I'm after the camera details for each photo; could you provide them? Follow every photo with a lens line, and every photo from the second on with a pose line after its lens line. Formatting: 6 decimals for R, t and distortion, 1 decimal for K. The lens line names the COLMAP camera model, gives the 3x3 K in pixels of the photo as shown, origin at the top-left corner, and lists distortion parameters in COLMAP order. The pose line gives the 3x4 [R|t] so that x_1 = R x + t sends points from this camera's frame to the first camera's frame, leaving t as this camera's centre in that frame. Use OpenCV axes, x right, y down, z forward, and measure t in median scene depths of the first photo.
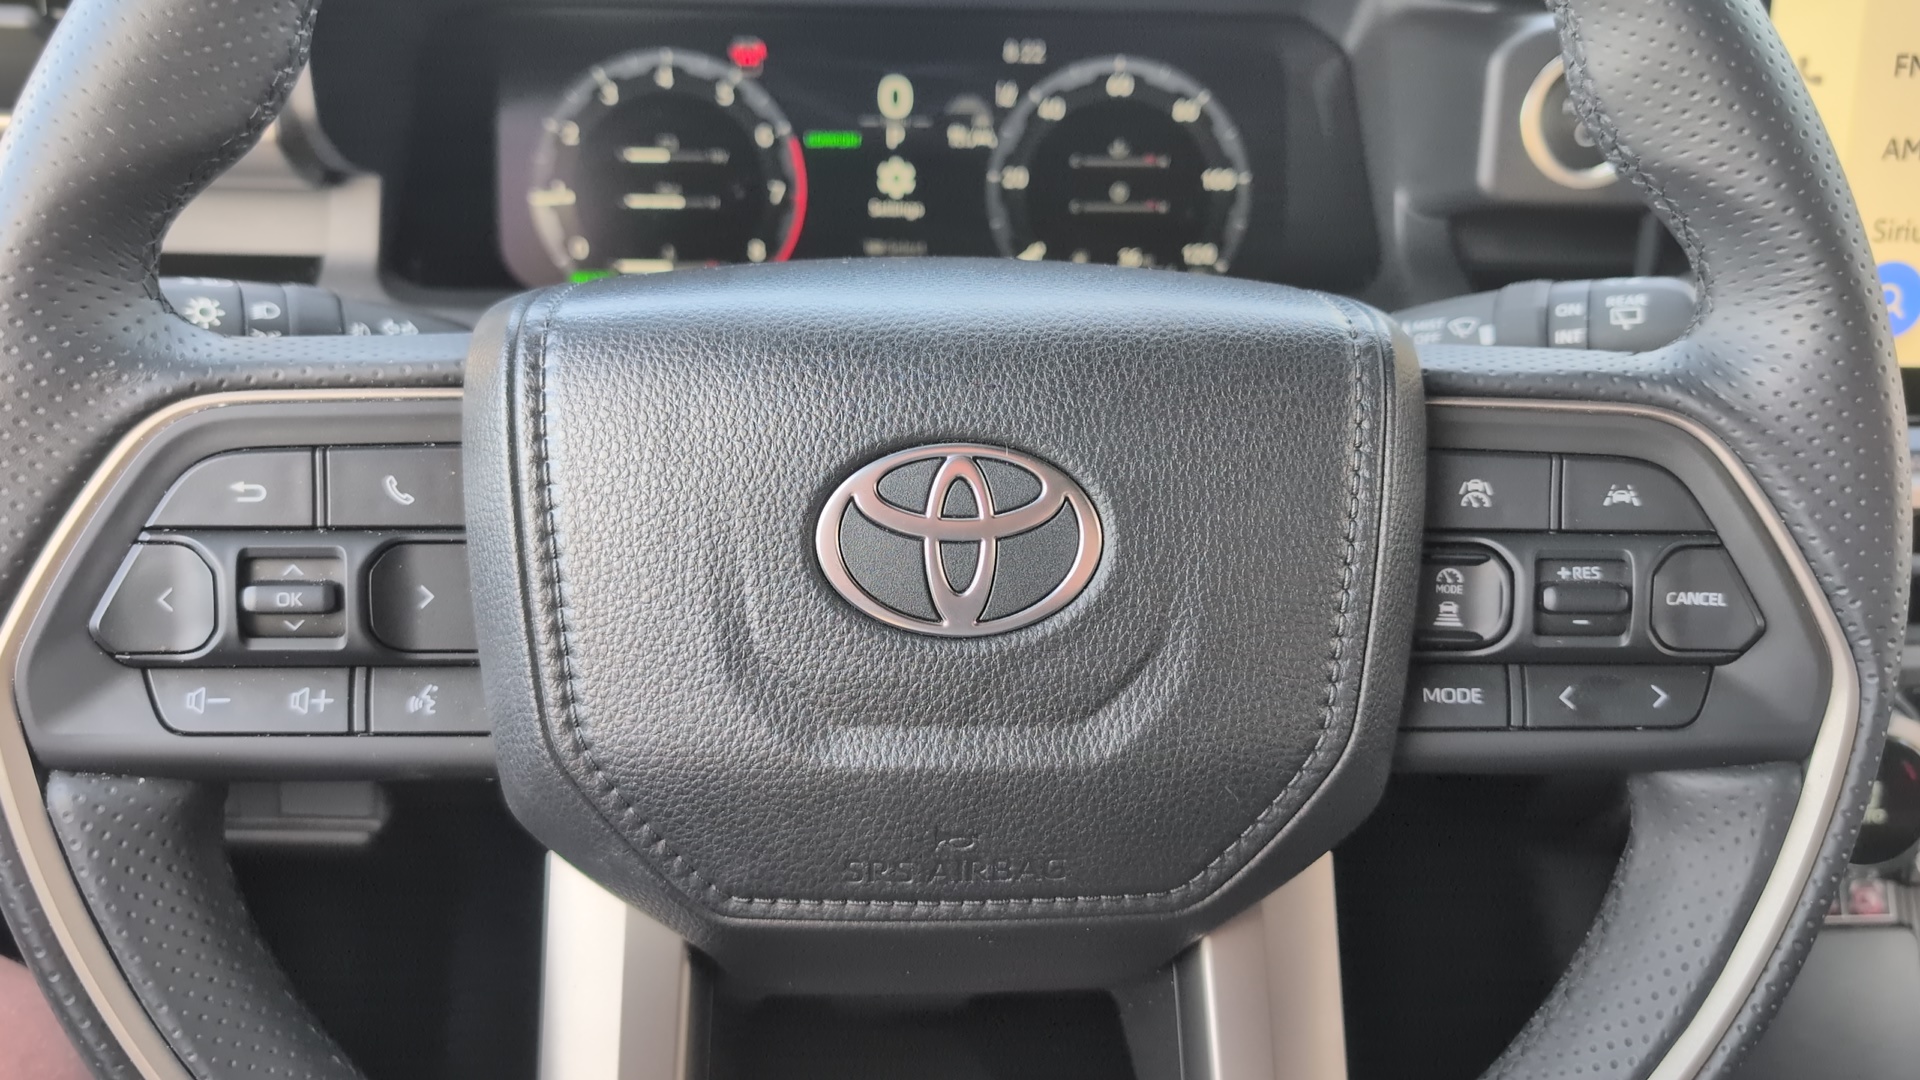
lens RADIAL K [[1615.5, 0, 939.9], [0, 1615.5, 542.1], [0, 0, 1]] dist [0.017884, -0.051697]
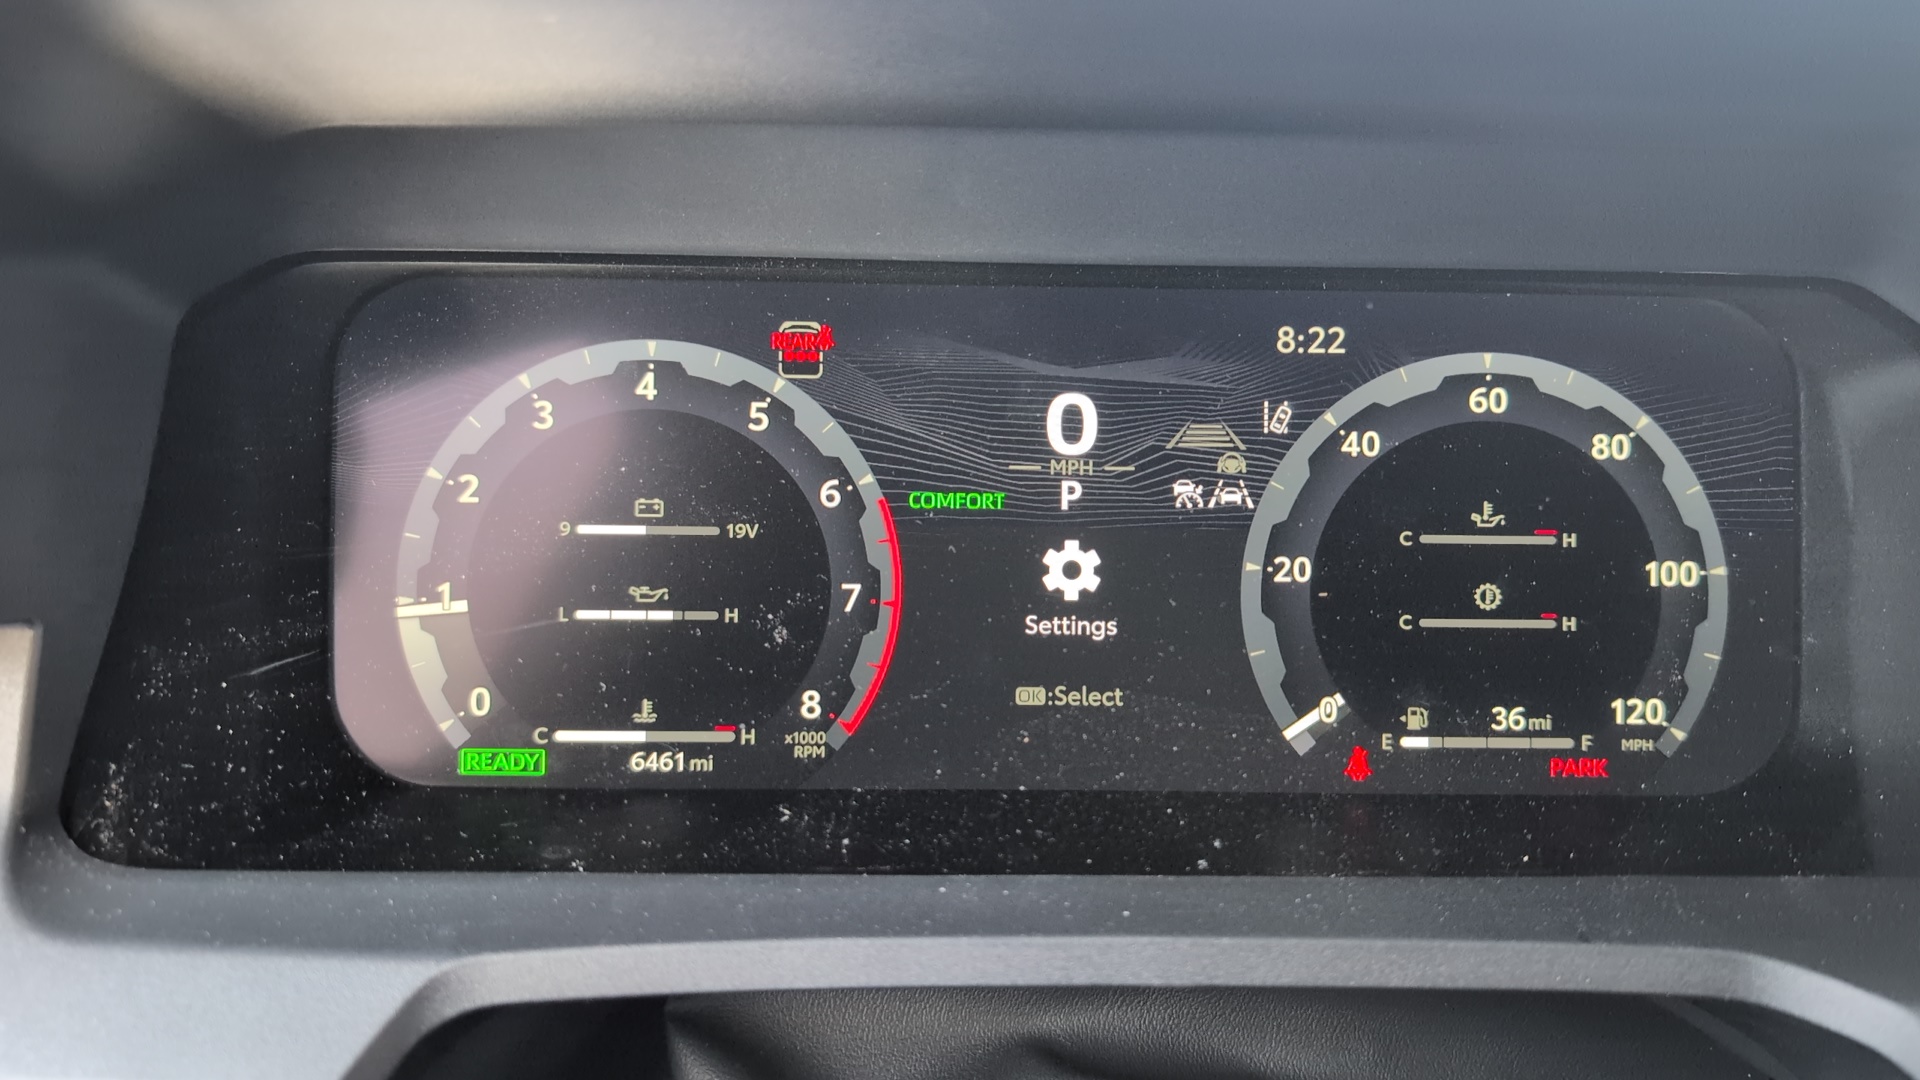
lens RADIAL K [[1615.5, 0, 949.8], [0, 1615.5, 537.9], [0, 0, 1]] dist [0.017884, -0.051697]
pose [[0.999218, 0.011555, -0.037825, -0.084520], [-0.014729, 0.996293, -0.084756, -0.339337], [0.036706, 0.085247, 0.995684, 0.830371]]
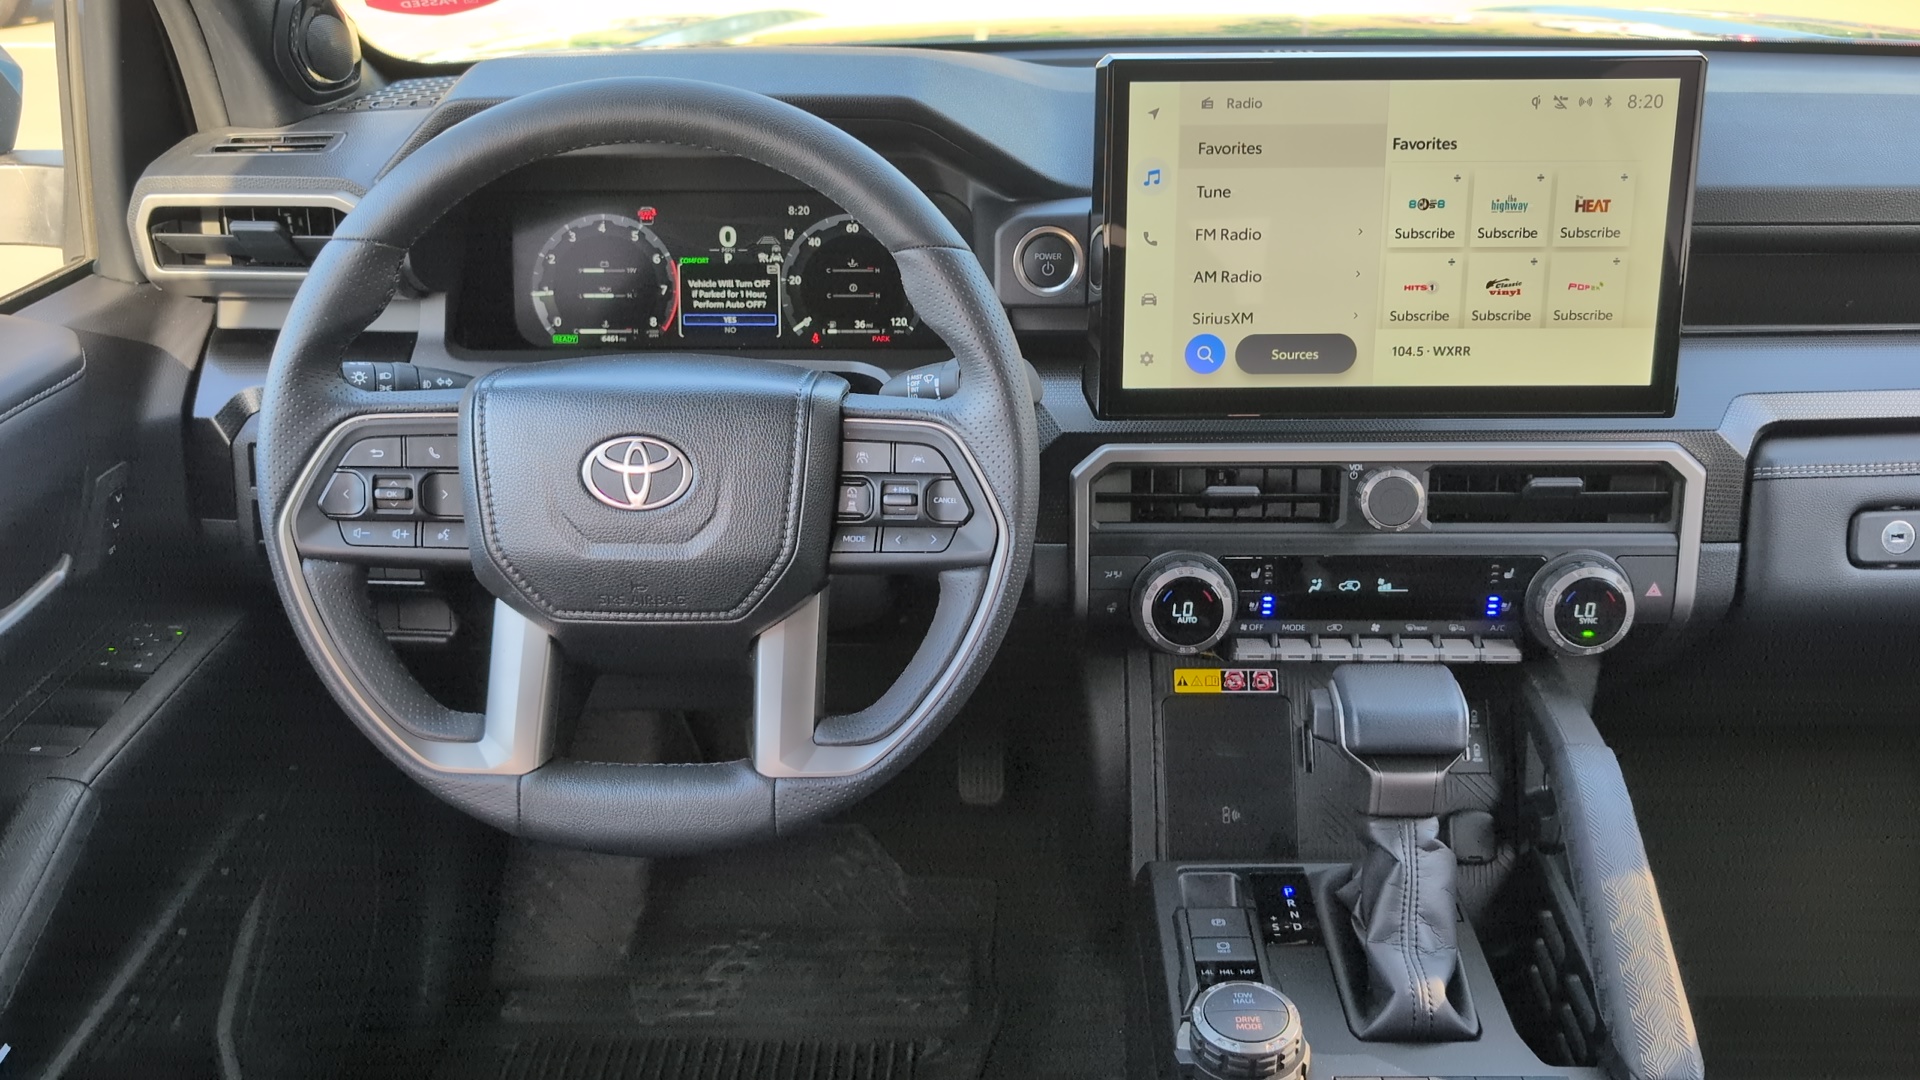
lens RADIAL K [[1615.5, 0, 941.7], [0, 1615.5, 543.0], [0, 0, 1]] dist [0.017884, -0.051697]
pose [[0.996653, 0.009783, -0.081162, 0.646638], [-0.007711, 0.999637, 0.025801, 0.036775], [0.081385, -0.025089, 0.996367, -1.425407]]
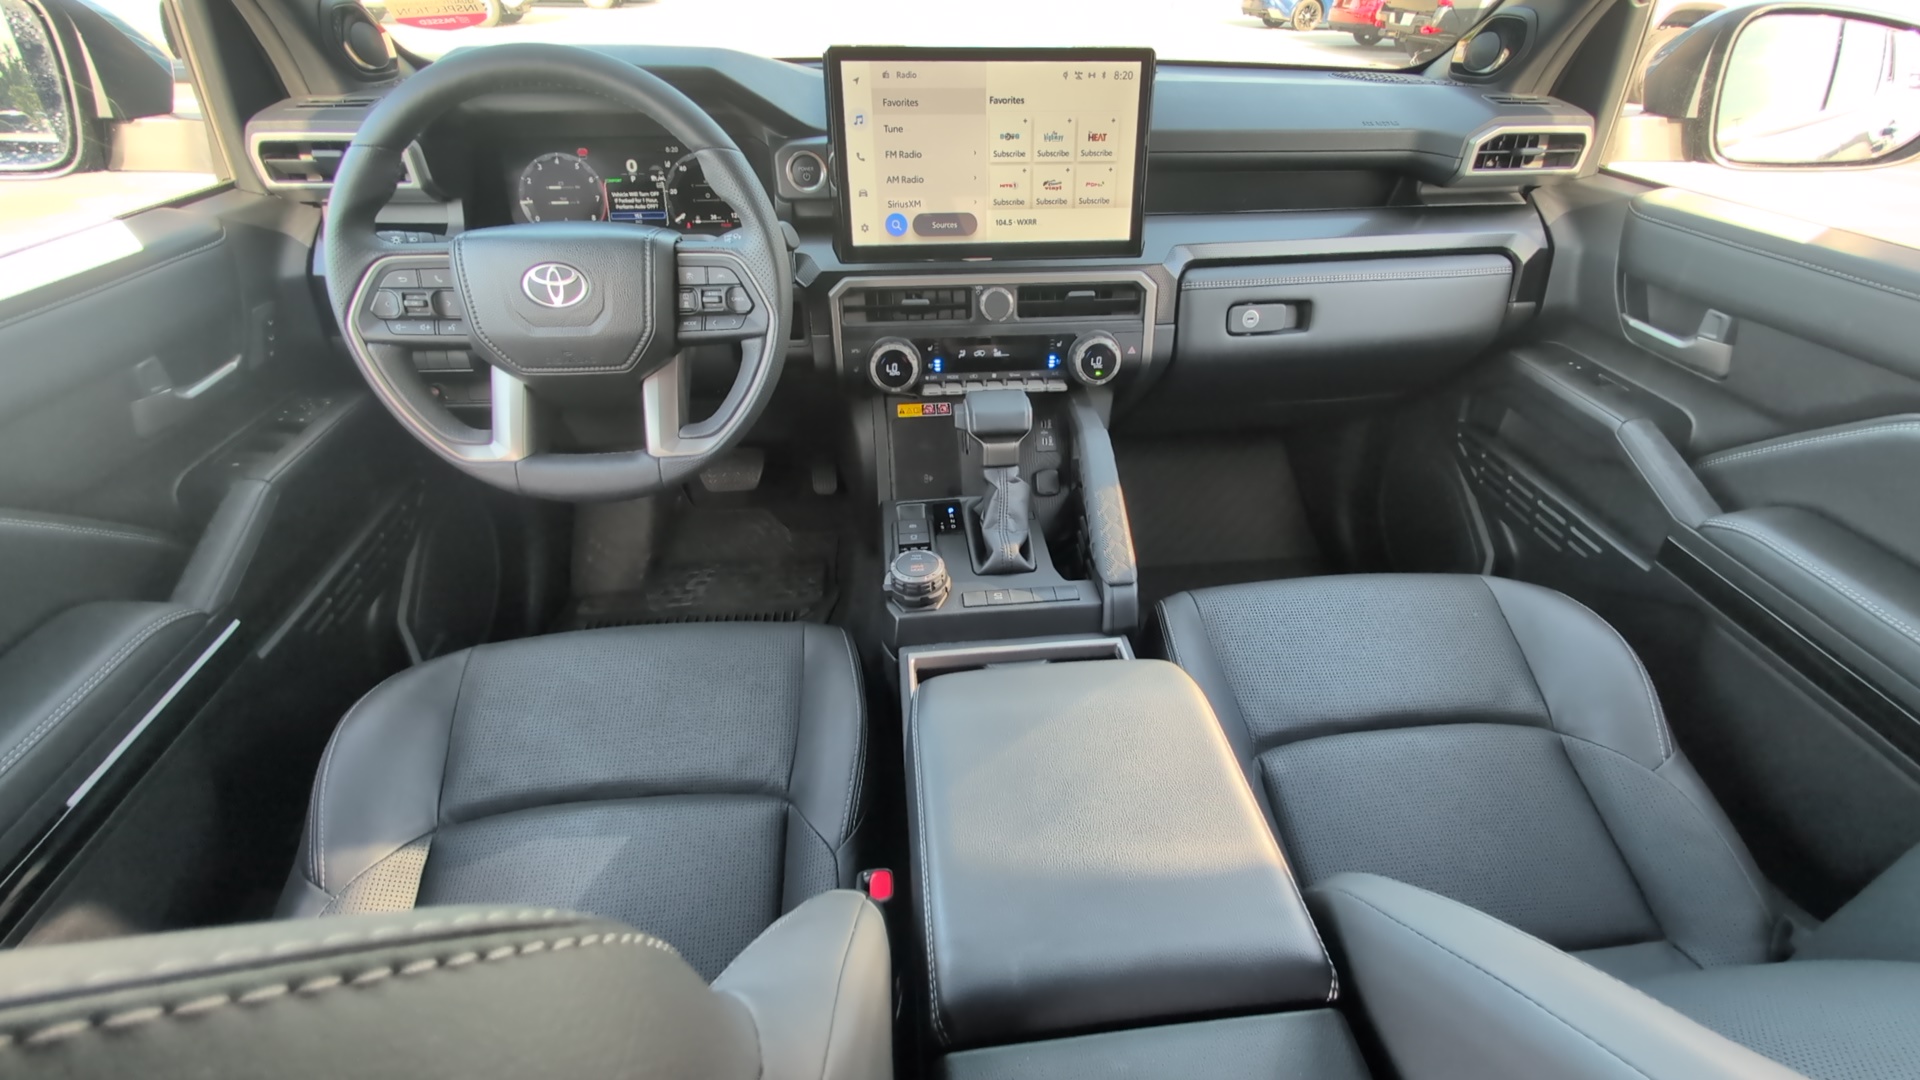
lens RADIAL K [[815.1, 0, 962.7], [0, 815.1, 547.7], [0, 0, 1]] dist [-0.009469, 0.000205]
pose [[0.998638, -0.033480, 0.040016, 0.956008], [0.024039, 0.975956, 0.216640, 0.231411], [-0.046307, -0.215383, 0.975431, -1.352297]]
